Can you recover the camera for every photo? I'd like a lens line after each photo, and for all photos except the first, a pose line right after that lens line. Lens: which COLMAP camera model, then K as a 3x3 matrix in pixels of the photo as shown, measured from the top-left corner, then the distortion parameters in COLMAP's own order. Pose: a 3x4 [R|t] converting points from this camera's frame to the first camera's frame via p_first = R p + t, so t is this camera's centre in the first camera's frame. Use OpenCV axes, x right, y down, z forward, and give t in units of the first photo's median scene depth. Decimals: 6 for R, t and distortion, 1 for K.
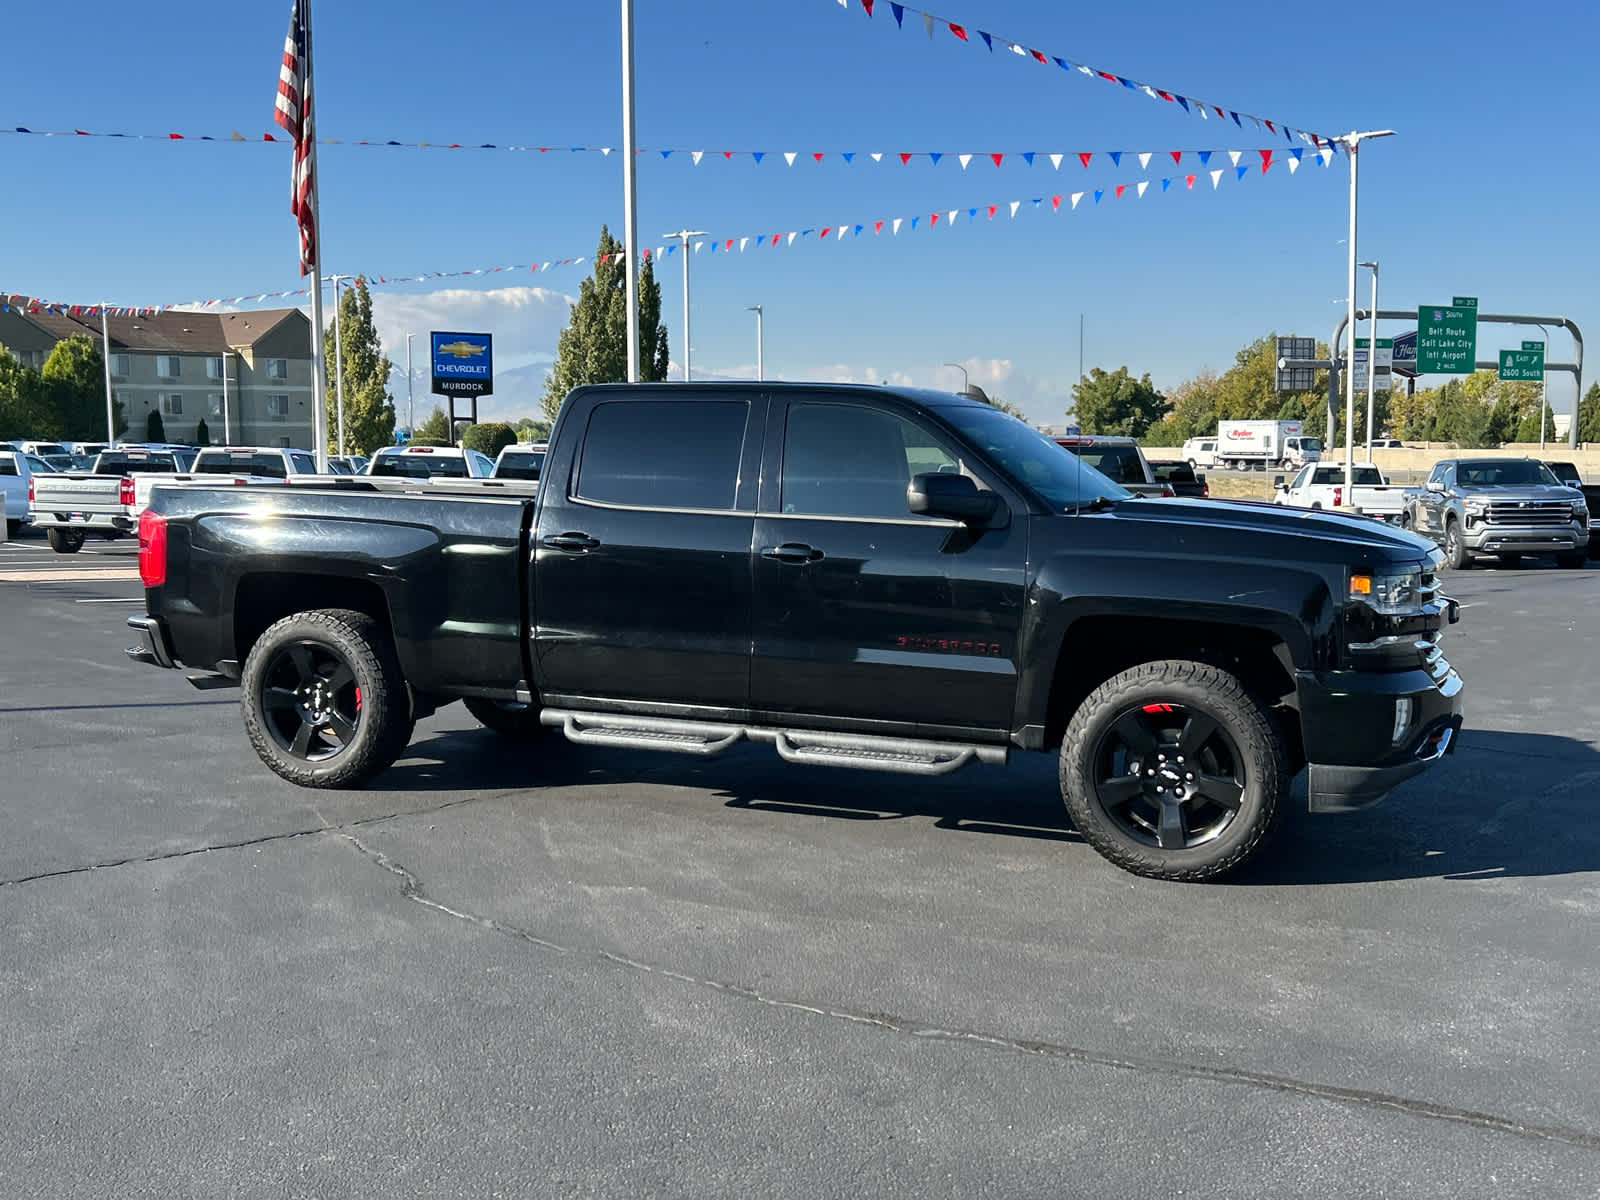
lens RADIAL K [[1619.3, 0, 793.7], [0, 1619.3, 608.9], [0, 0, 1]] dist [0.043284, 0.000000]
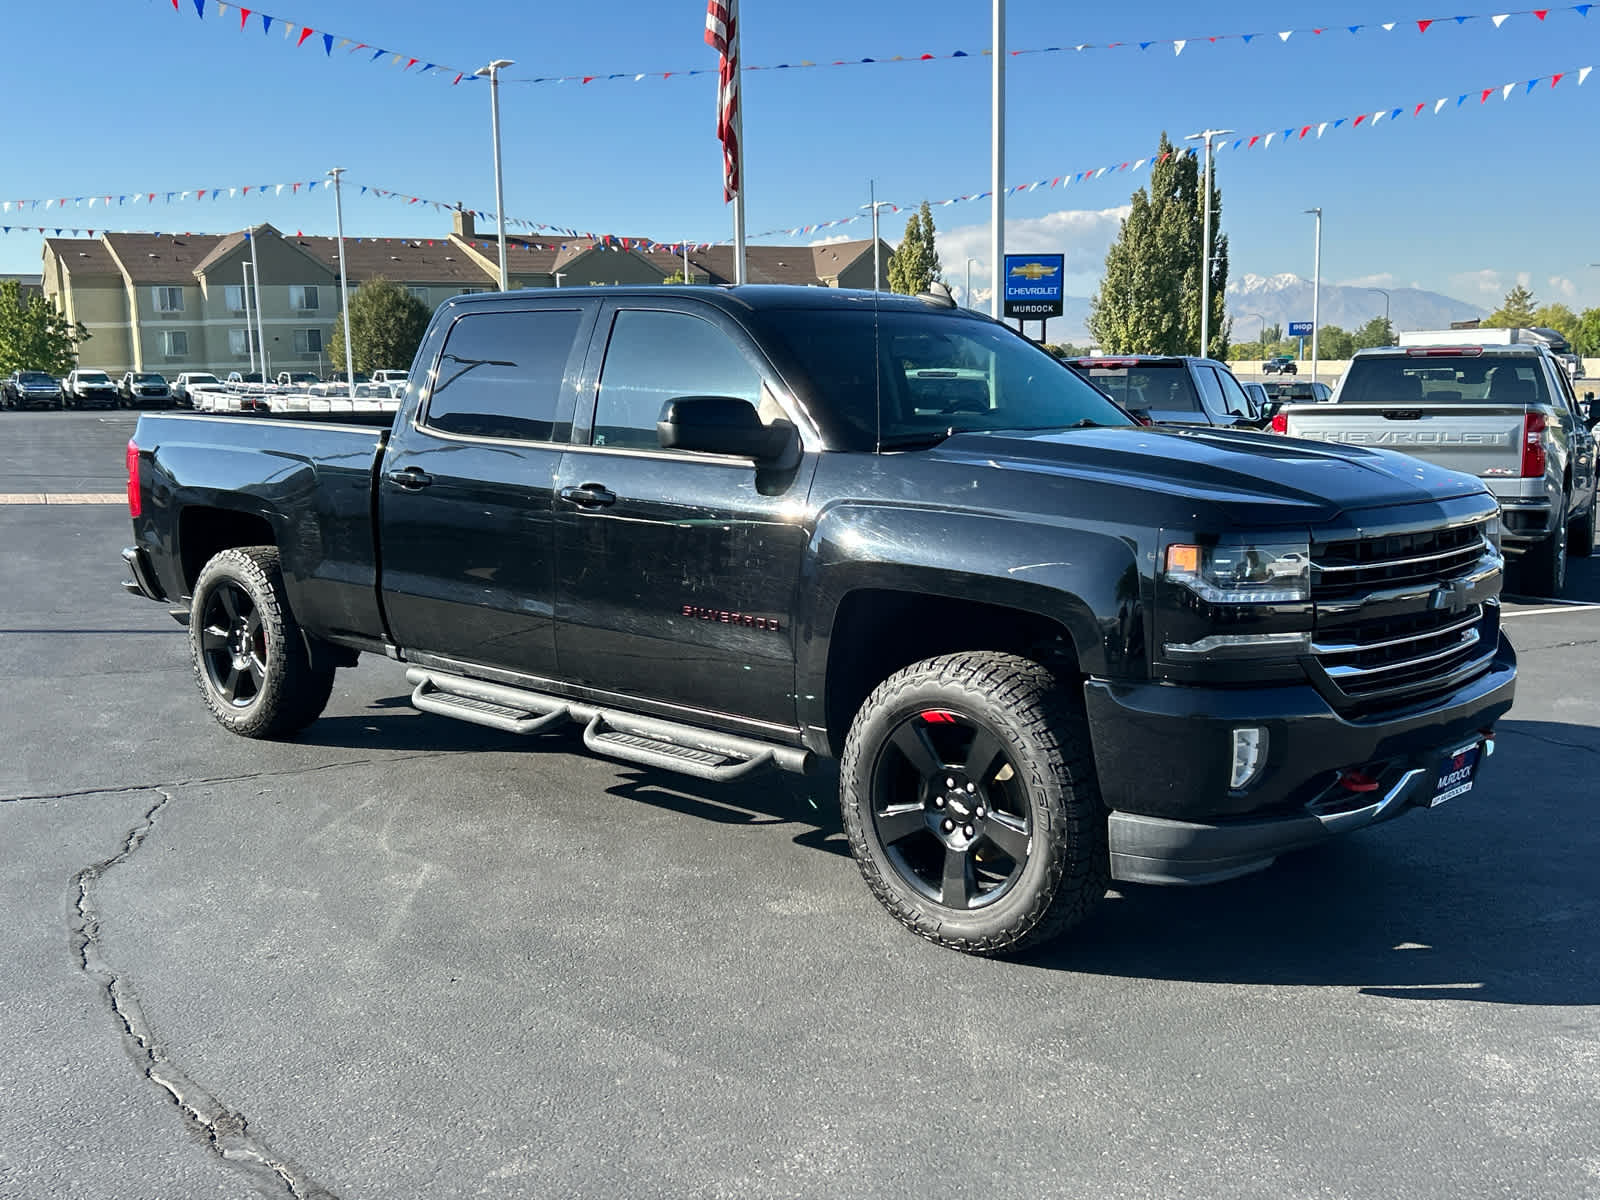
lens RADIAL K [[1619.3, 0, 777.4], [0, 1619.3, 613.7], [0, 0, 1]] dist [0.043284, 0.000000]
pose [[0.934377, 0.039922, -0.354042, 0.320234], [-0.022169, 0.998292, 0.054060, -0.018038], [0.355595, -0.042664, 0.933666, 0.225296]]
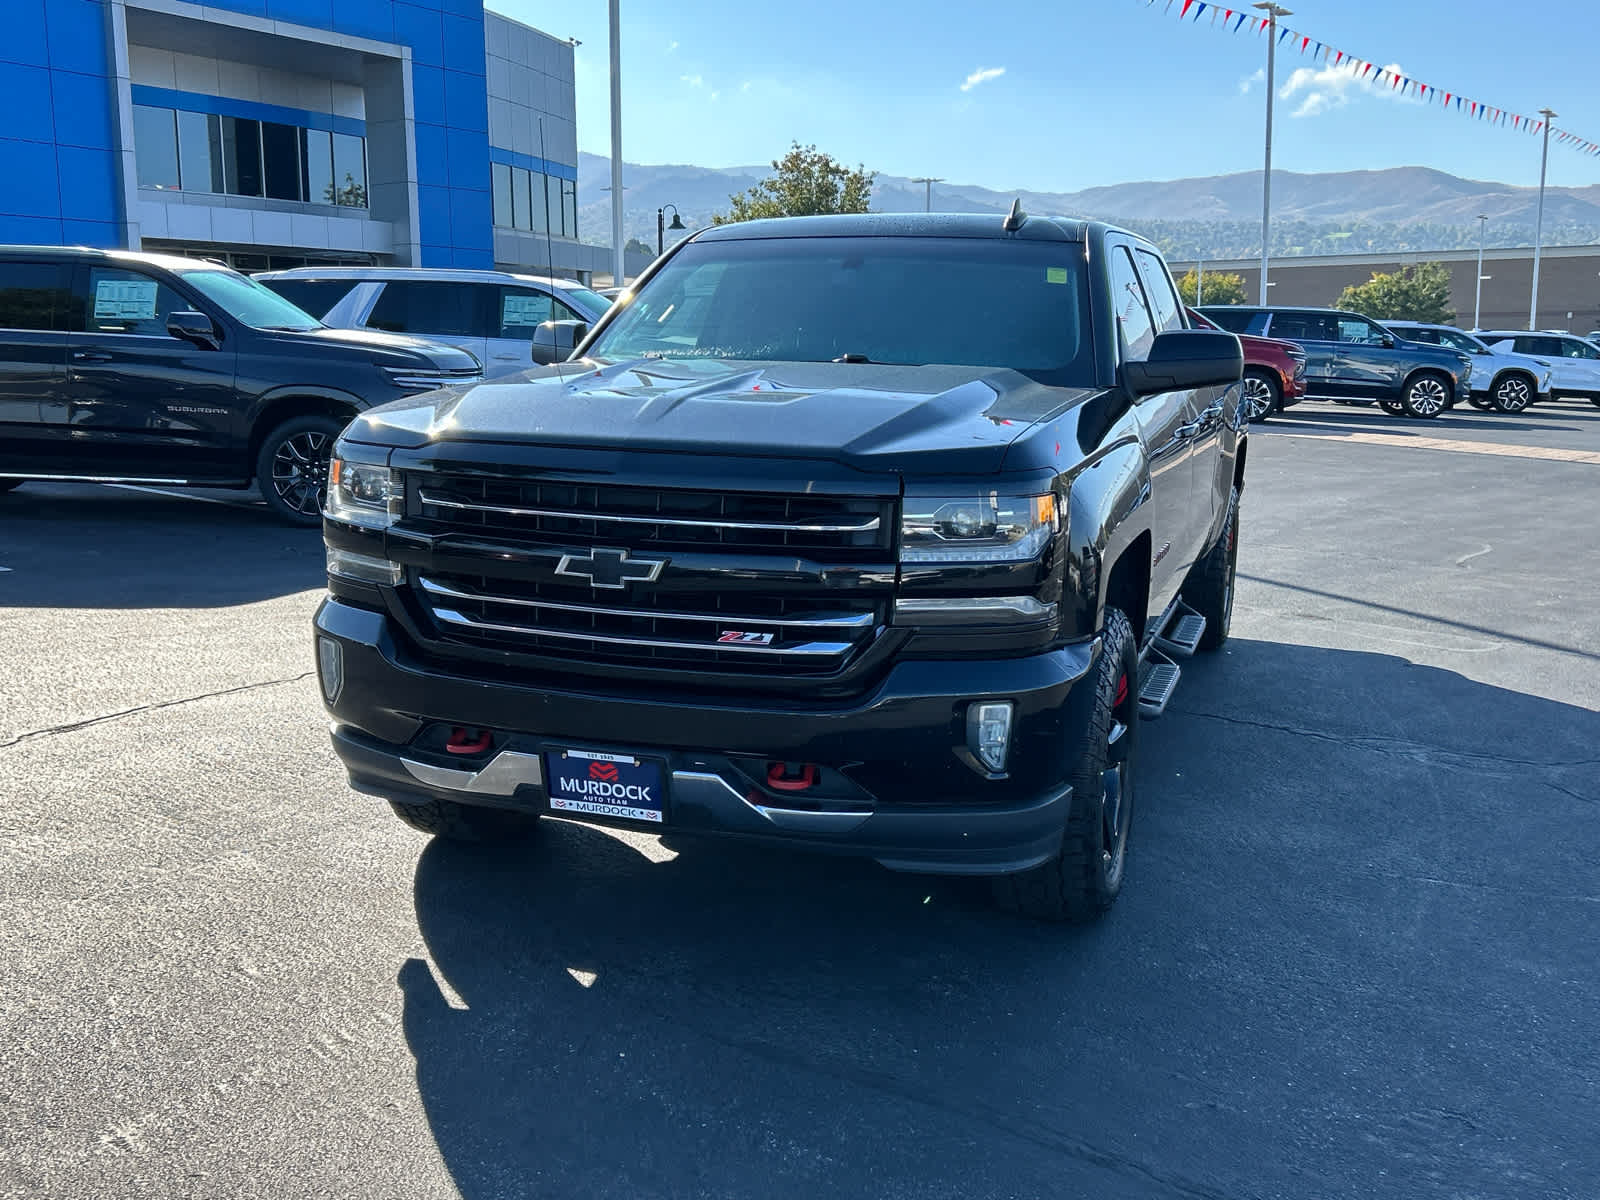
lens RADIAL K [[1619.3, 0, 808.9], [0, 1619.3, 590.1], [0, 0, 1]] dist [0.043284, 0.000000]
pose [[0.077577, 0.151550, -0.985401, 0.795740], [-0.109197, 0.983725, 0.142696, -0.064070], [0.990988, 0.096533, 0.092863, 0.851798]]
